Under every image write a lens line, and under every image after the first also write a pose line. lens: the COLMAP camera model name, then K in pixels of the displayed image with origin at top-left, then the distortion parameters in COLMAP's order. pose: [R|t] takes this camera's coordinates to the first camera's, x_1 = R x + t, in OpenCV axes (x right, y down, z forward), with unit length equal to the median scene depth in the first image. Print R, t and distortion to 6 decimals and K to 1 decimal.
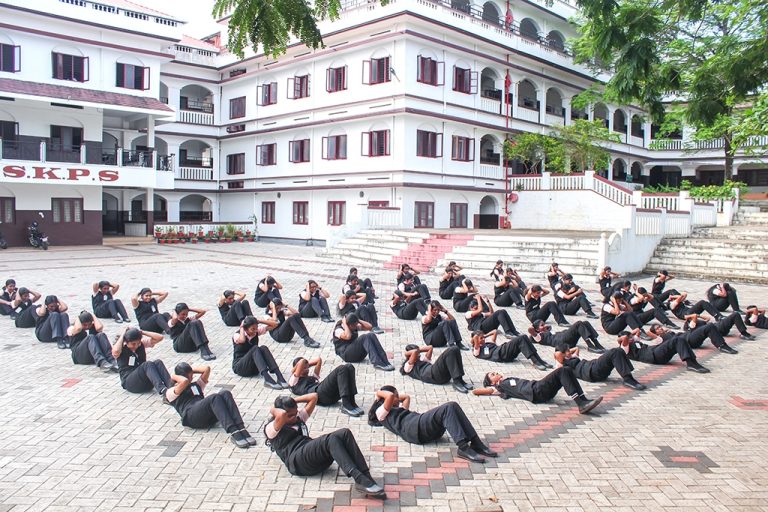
lens RADIAL K [[615.2, 0, 381.9], [0, 615.2, 265.5], [0, 0, 1]] dist [-0.170406, 0.118918]
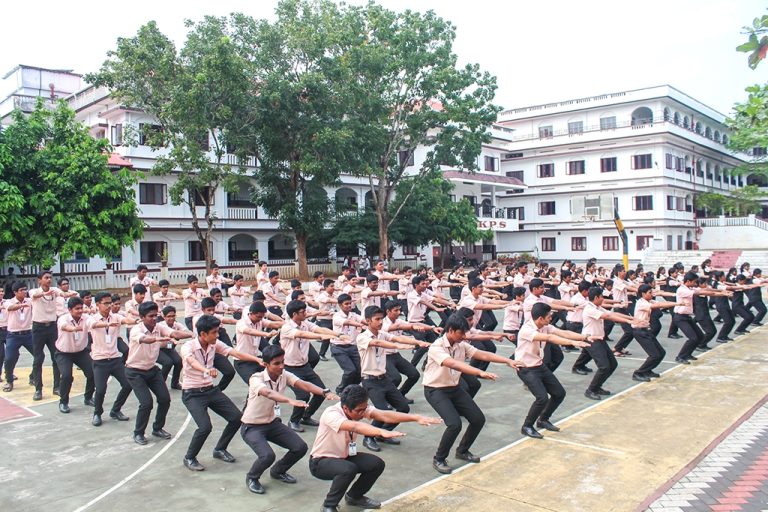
lens RADIAL K [[615.2, 0, 381.9], [0, 615.2, 265.5], [0, 0, 1]] dist [-0.170406, 0.118918]
pose [[0.999265, -0.035026, 0.015563, -0.706561], [0.035796, 0.997990, -0.052294, 0.039207], [-0.013700, 0.052813, 0.998510, -0.631995]]
